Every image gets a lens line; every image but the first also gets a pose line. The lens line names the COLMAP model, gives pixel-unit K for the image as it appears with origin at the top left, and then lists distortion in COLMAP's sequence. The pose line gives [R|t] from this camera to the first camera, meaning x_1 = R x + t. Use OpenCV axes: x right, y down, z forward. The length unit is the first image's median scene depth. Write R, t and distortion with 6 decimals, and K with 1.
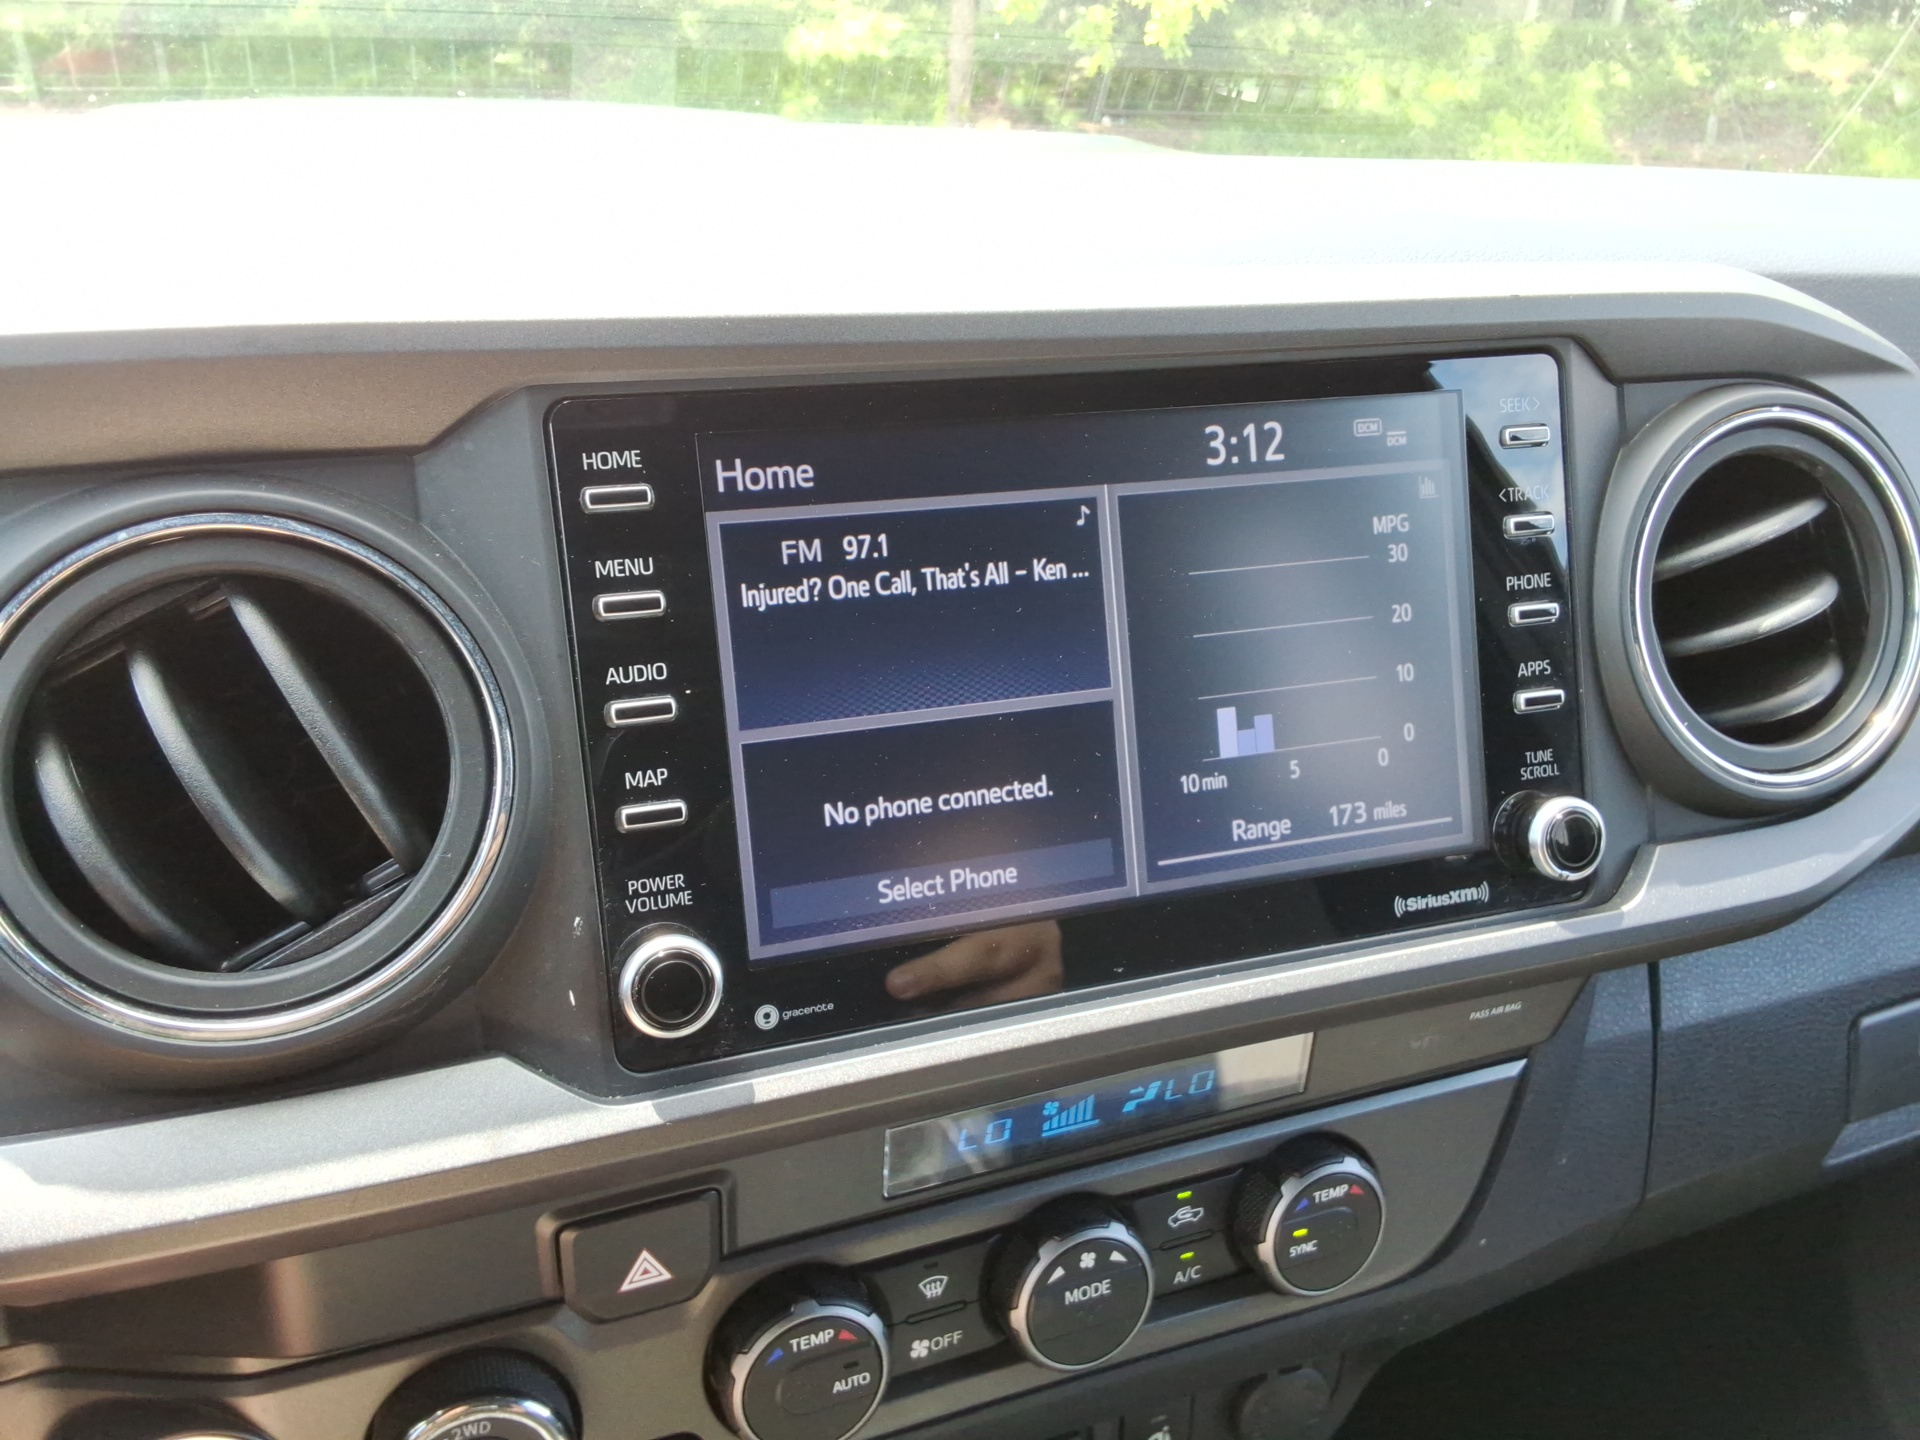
lens RADIAL K [[1602.7, 0, 1033.8], [0, 1602.7, 712.8], [0, 0, 1]] dist [0.133806, -0.243790]
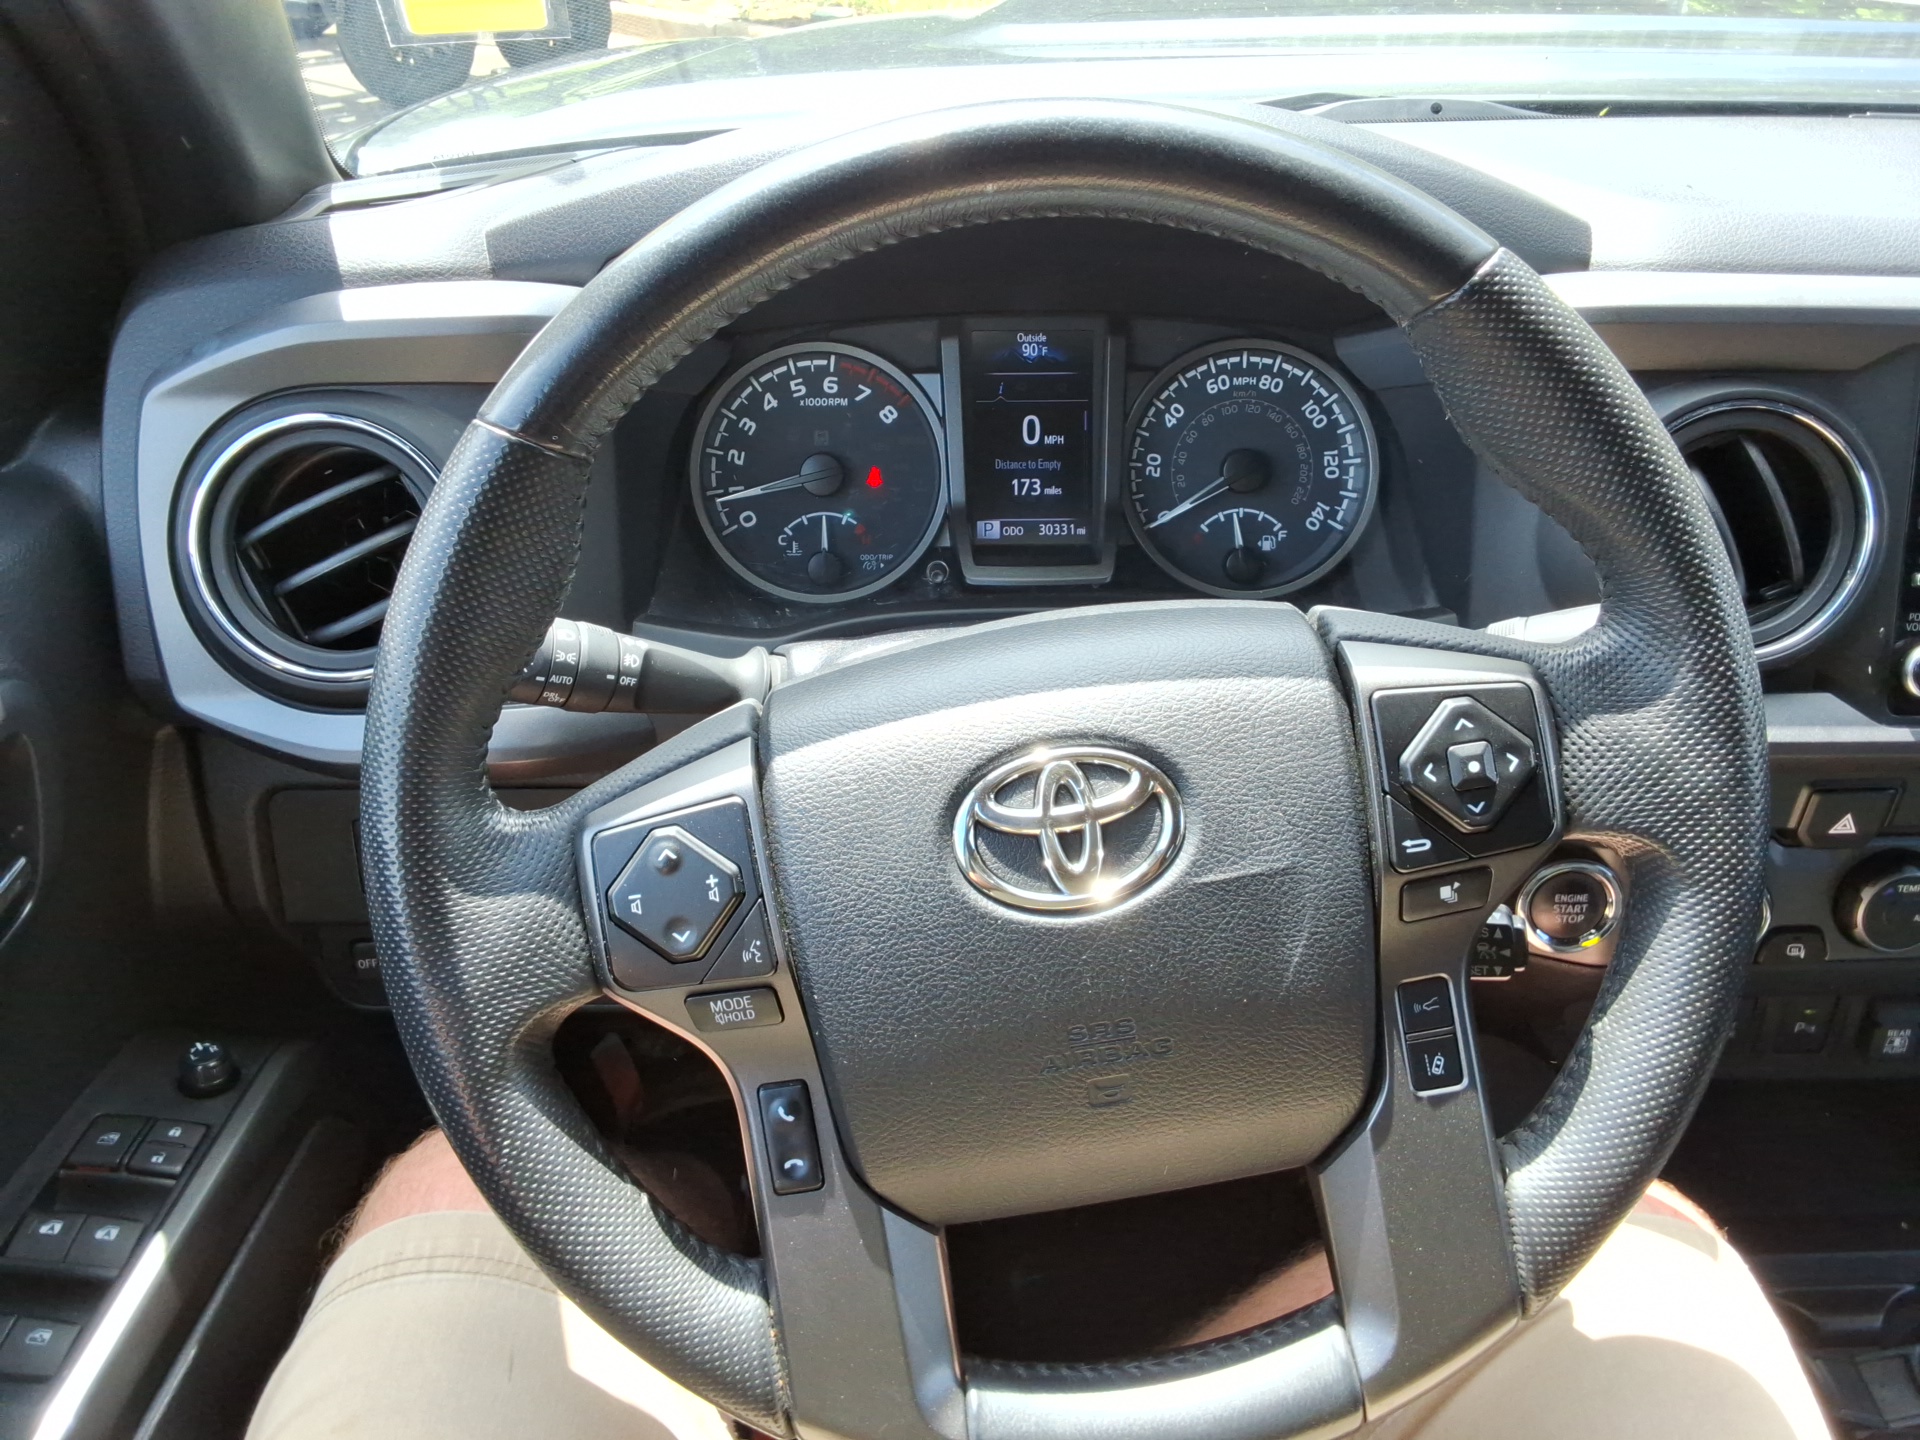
lens RADIAL K [[1619.2, 0, 965.3], [0, 1619.2, 718.4], [0, 0, 1]] dist [0.138266, -0.256954]
pose [[0.928309, 0.158341, -0.336408, -0.500779], [-0.106967, 0.980270, 0.166221, 0.020233], [0.356090, -0.118320, 0.926930, -0.959468]]
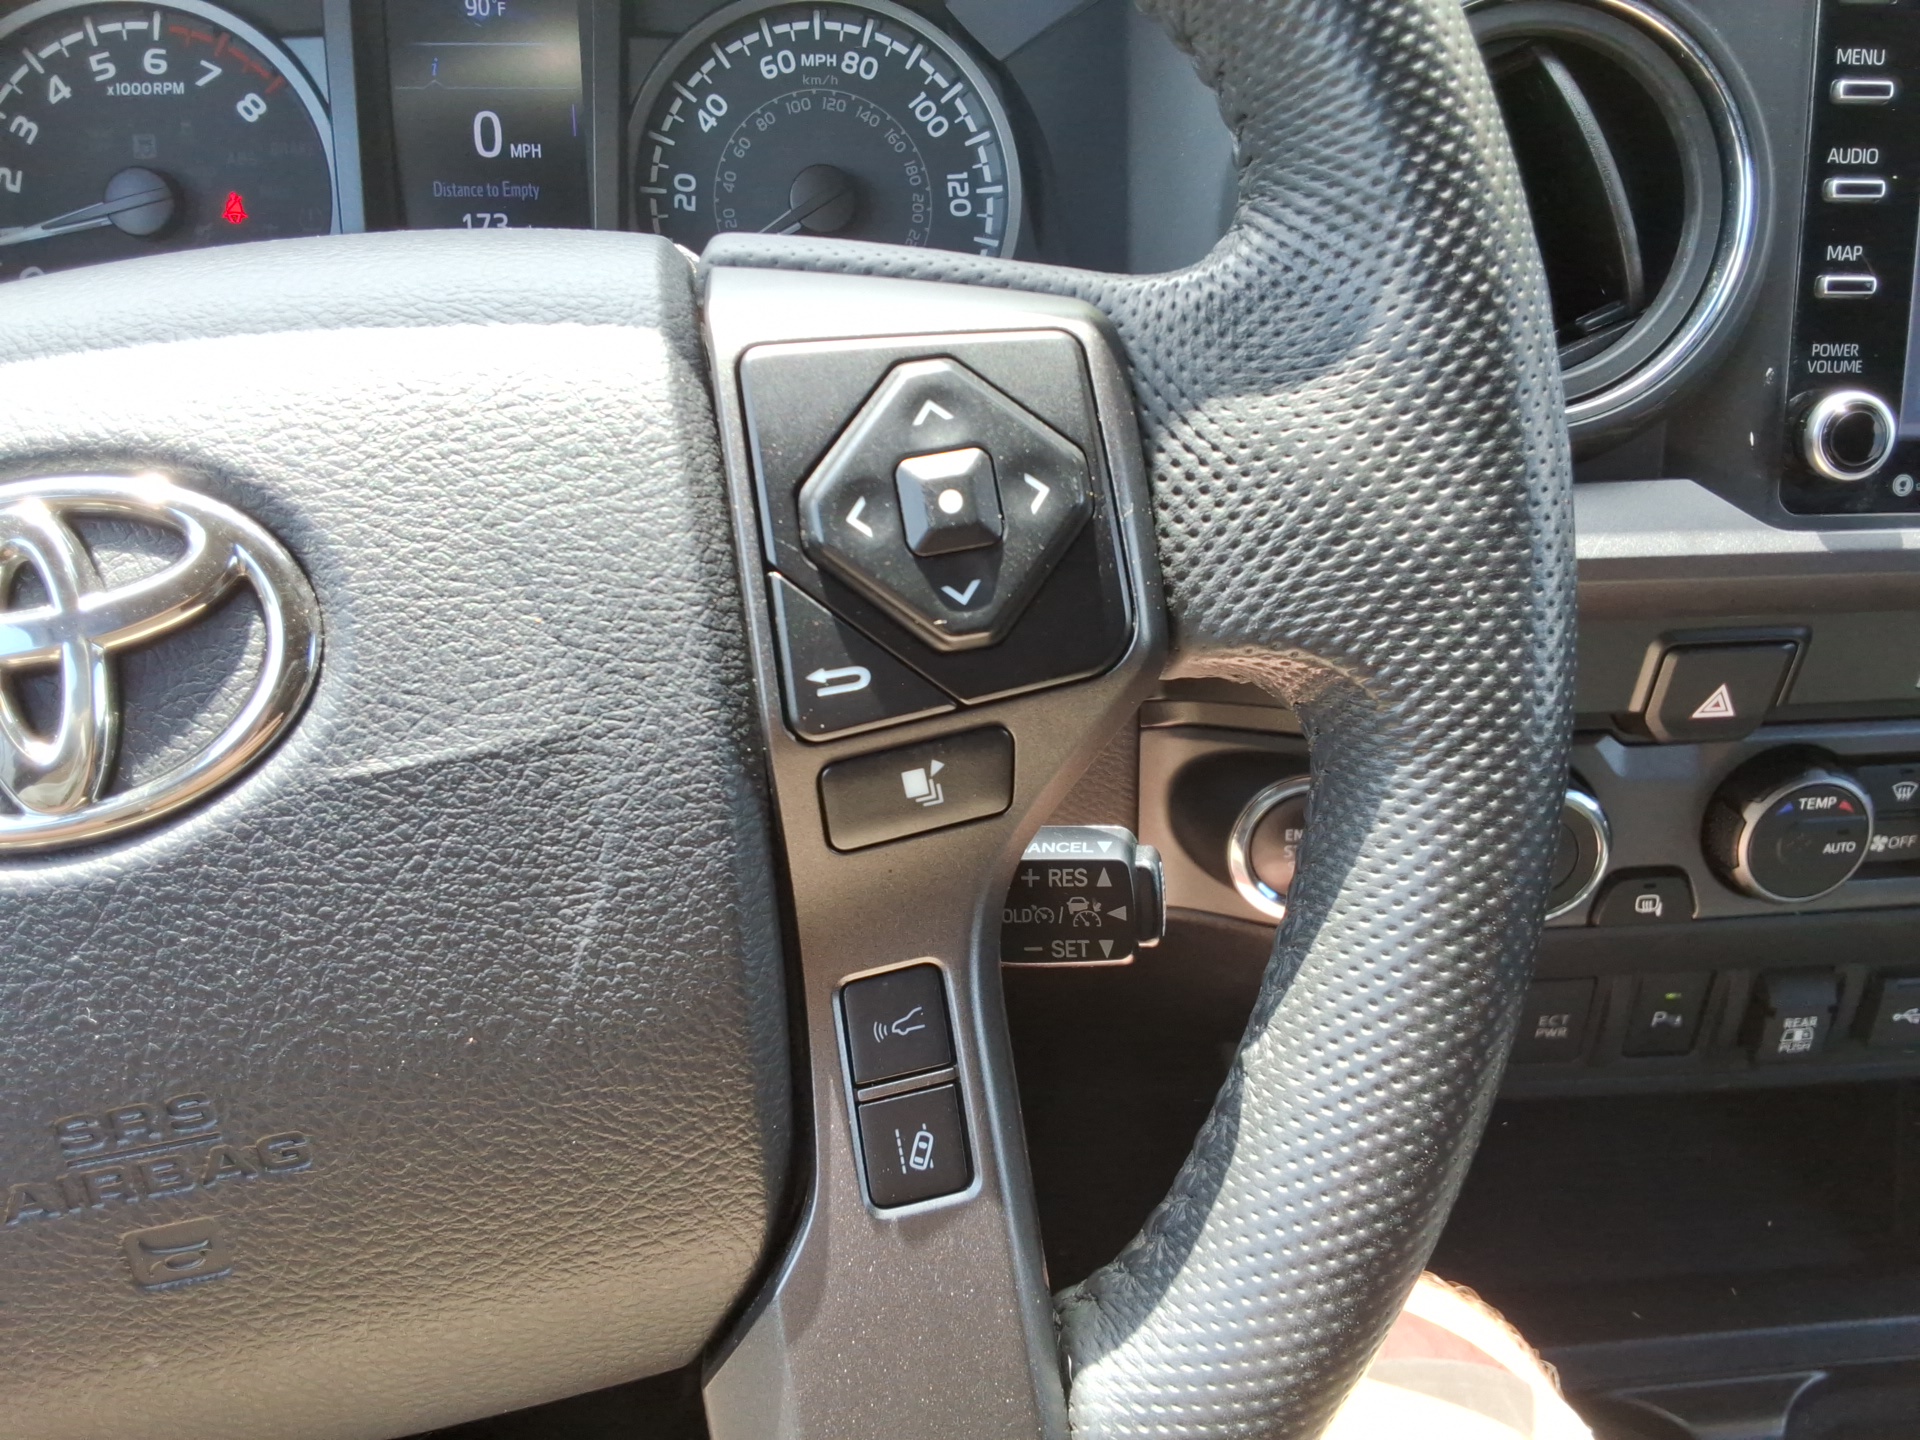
lens RADIAL K [[1617.1, 0, 989.5], [0, 1617.1, 722.5], [0, 0, 1]] dist [0.137444, -0.244989]
pose [[0.956612, 0.133727, -0.258864, -0.391113], [-0.094778, 0.982954, 0.157541, 0.198380], [0.275519, -0.126171, 0.952980, -0.249090]]
